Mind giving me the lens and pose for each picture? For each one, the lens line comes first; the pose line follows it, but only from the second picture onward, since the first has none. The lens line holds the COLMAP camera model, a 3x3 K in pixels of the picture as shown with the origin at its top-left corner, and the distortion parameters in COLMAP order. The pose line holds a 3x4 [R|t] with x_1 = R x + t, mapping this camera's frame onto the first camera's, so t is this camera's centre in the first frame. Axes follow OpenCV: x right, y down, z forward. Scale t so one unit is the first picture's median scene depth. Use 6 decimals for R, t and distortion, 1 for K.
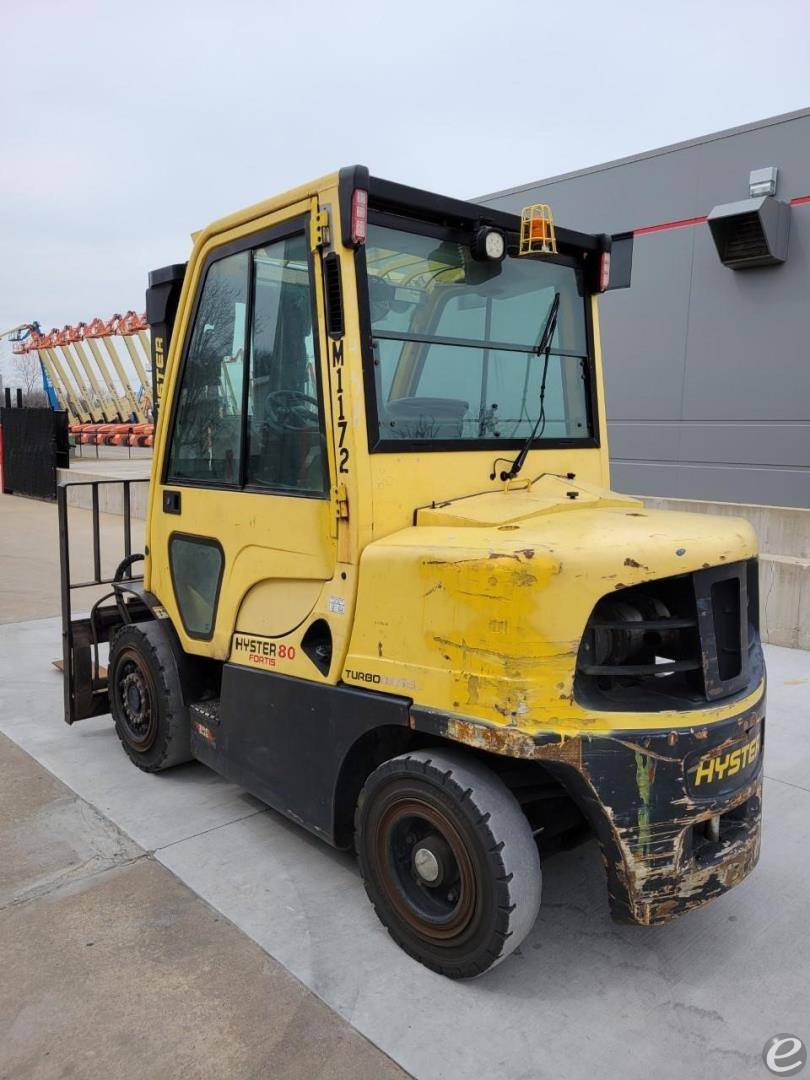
lens RADIAL K [[822.6, 0, 405.8], [0, 822.6, 528.7], [0, 0, 1]] dist [0.039733, 0.000095]
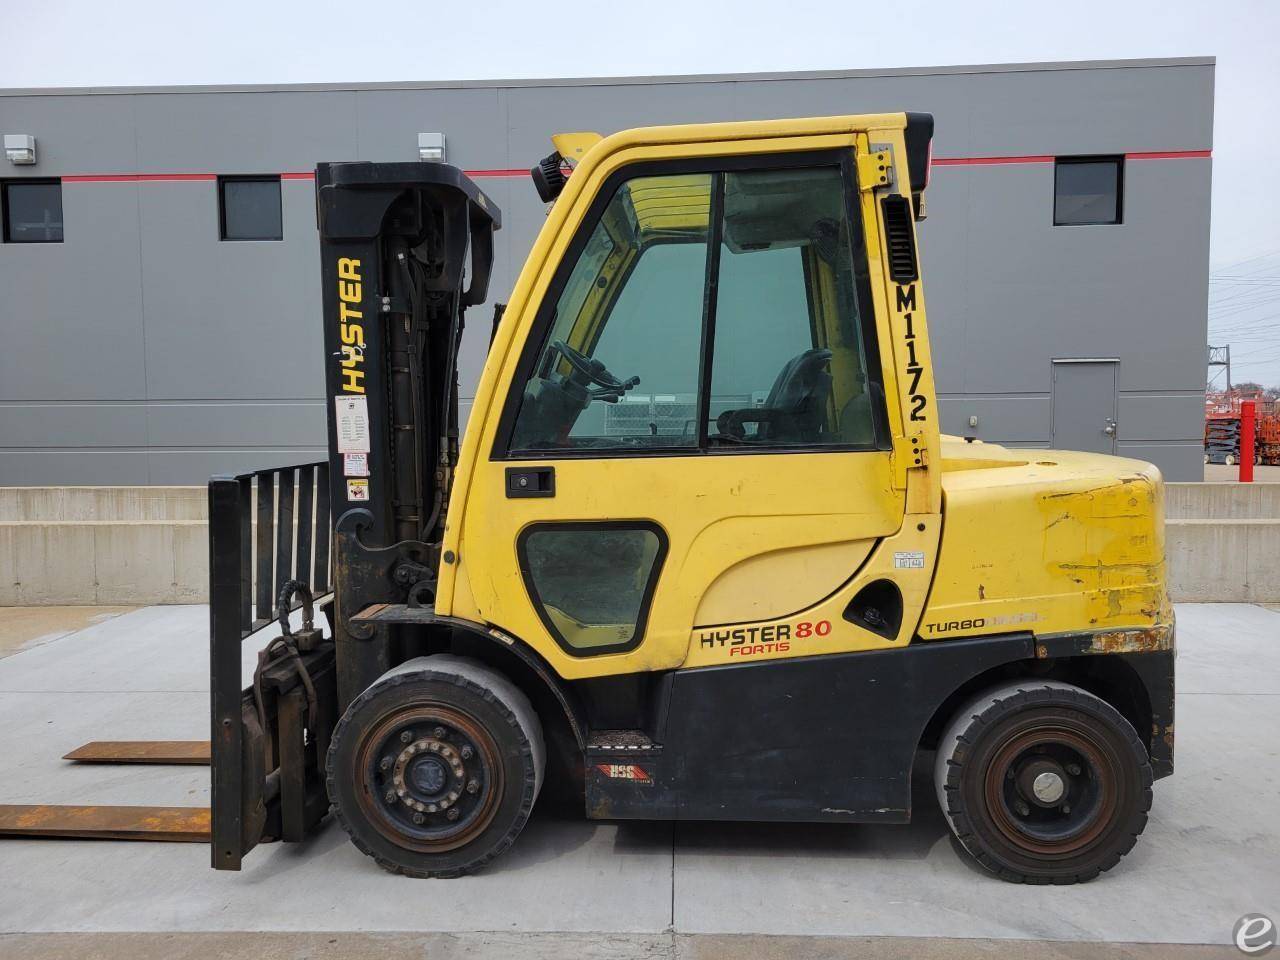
lens RADIAL K [[974.9, 0, 640.0], [0, 974.9, 480.0], [0, 0, 1]] dist [0.039733, 0.000095]
pose [[0.714165, -0.065222, 0.696932, -1.105099], [0.103331, 0.994565, -0.012810, -0.017140], [-0.692309, 0.081163, 0.717022, 0.401755]]
